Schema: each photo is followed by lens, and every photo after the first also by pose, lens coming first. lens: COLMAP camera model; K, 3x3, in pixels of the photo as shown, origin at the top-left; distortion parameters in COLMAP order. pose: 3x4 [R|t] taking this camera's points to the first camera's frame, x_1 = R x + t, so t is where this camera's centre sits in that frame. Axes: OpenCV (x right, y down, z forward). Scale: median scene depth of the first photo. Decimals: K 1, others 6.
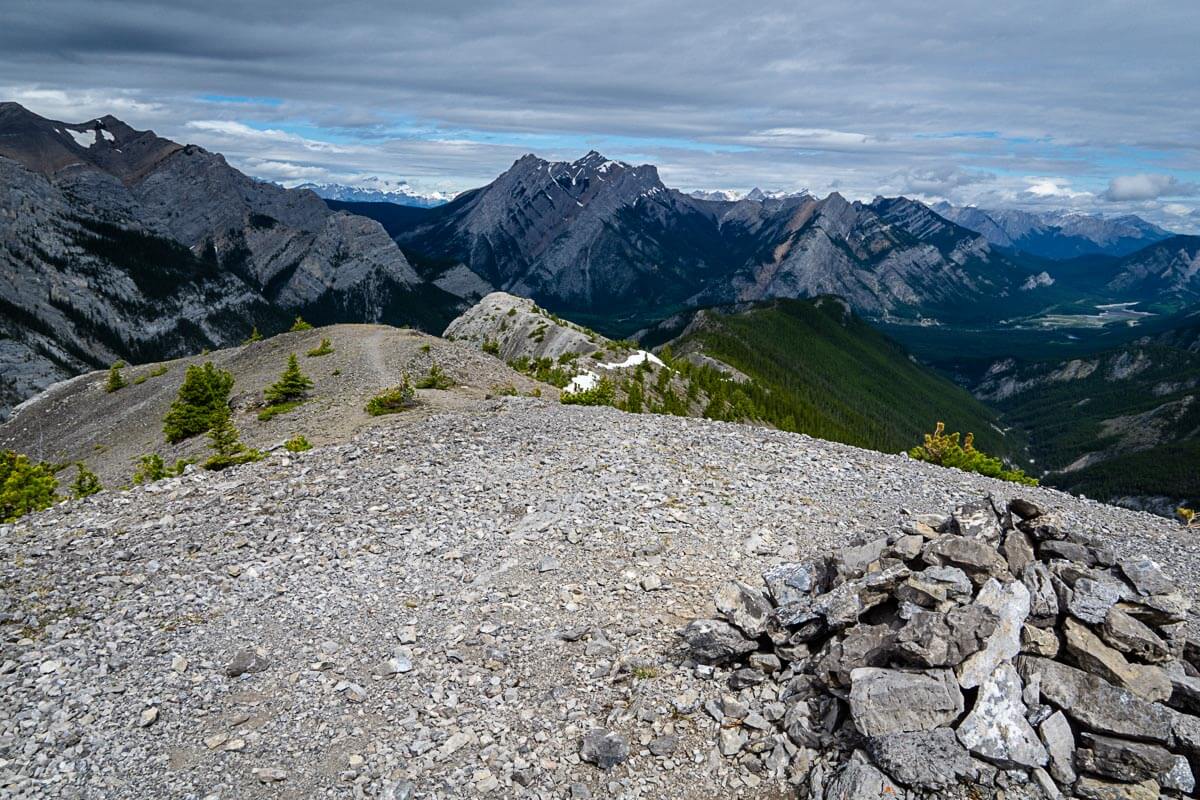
lens RADIAL K [[913.5, 0, 600.0], [0, 913.5, 400.0], [0, 0, 1]] dist [-0.012598, -0.002576]
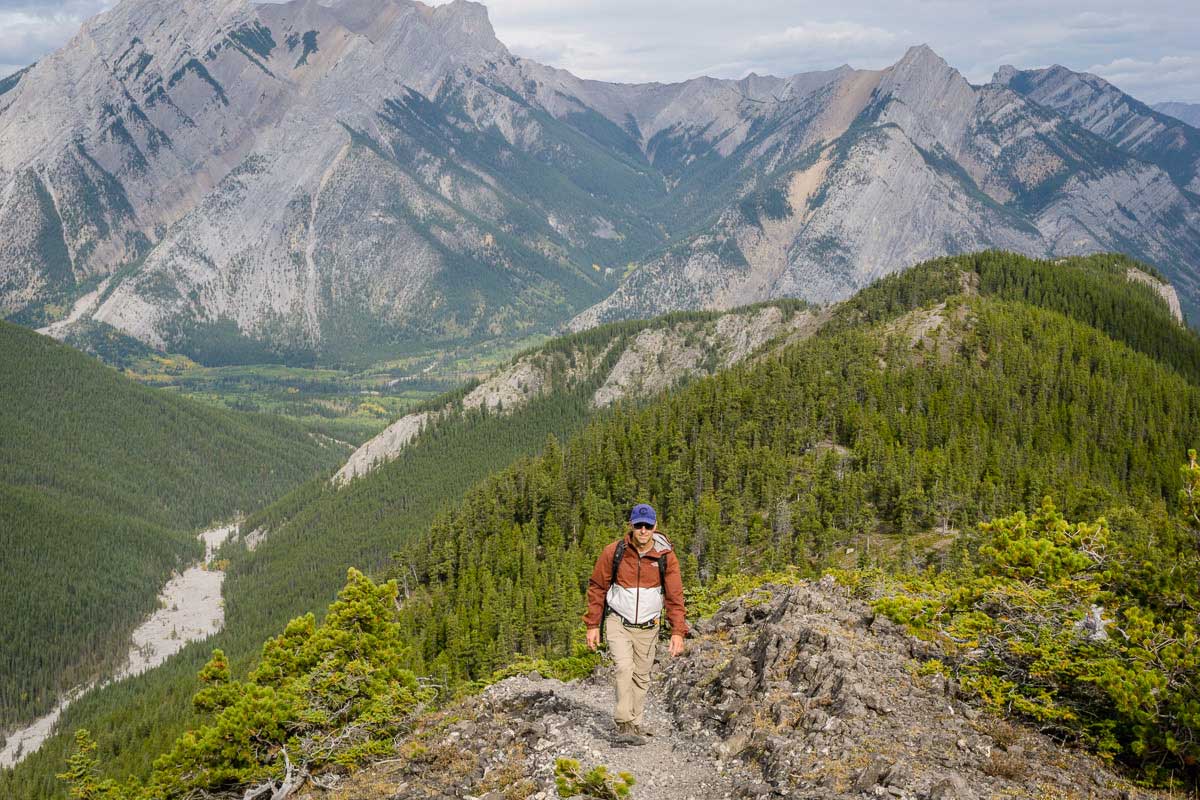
lens RADIAL K [[1887.6, 0, 599.1], [0, 1887.6, 455.1], [0, 0, 1]] dist [0.023675, 0.032668]
pose [[0.993911, -0.047689, 0.099327, 0.056182], [0.051988, 0.997800, -0.041145, -0.044191], [-0.097146, 0.046058, 0.994204, 0.477022]]
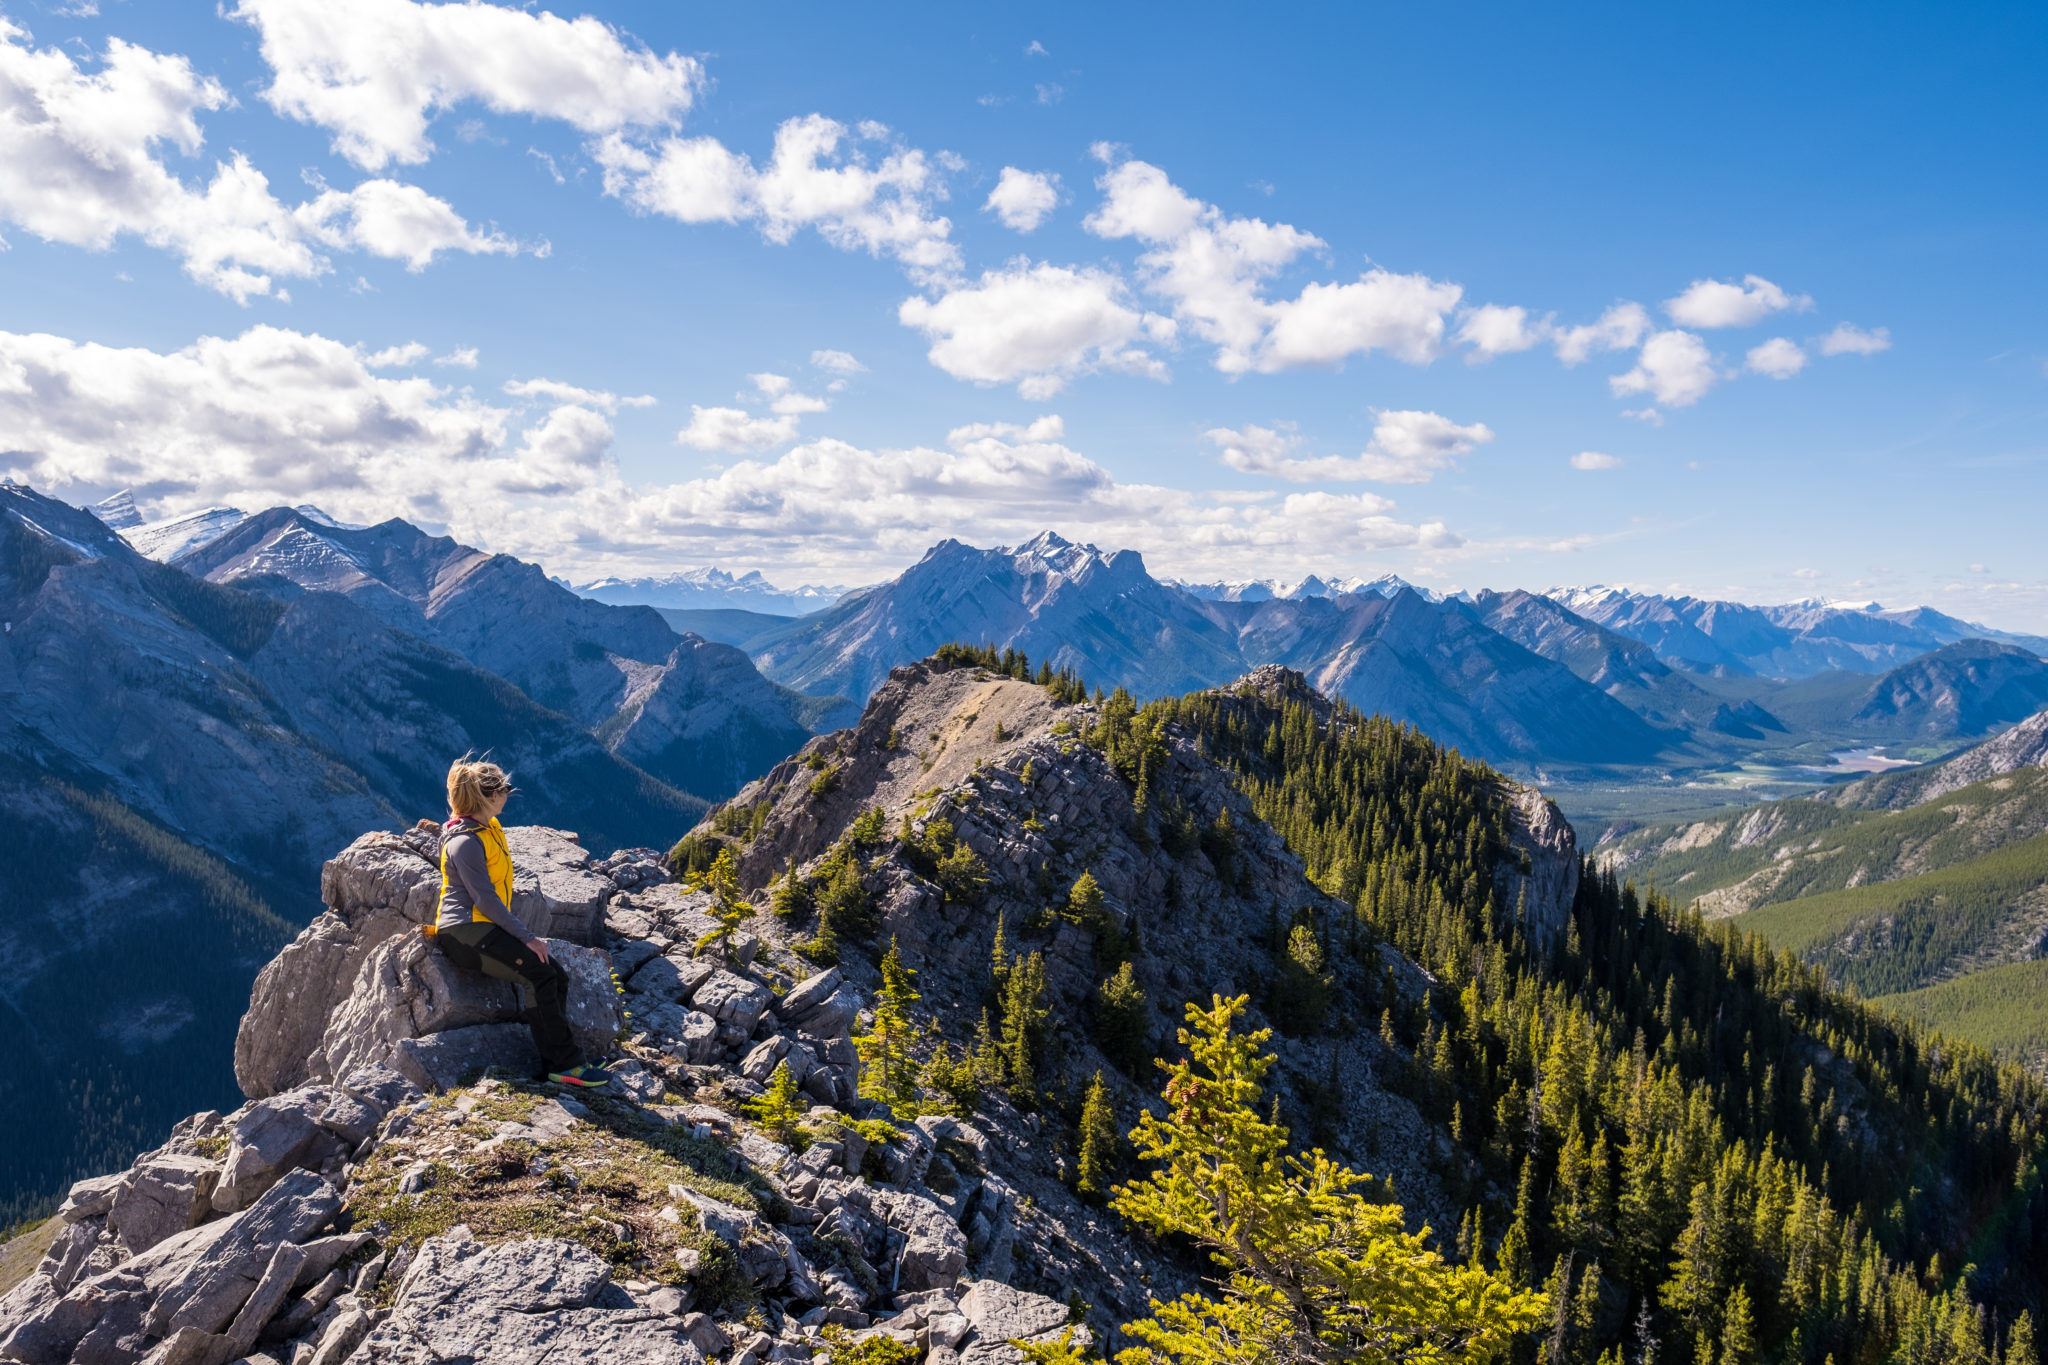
lens RADIAL K [[1505.5, 0, 1024.0], [0, 1505.5, 682.5], [0, 0, 1]] dist [-0.007539, -0.001213]
pose [[0.999412, -0.013456, -0.031540, 0.032325], [0.008340, 0.987551, -0.157079, 0.032074], [0.033261, 0.156724, 0.987082, -0.236339]]
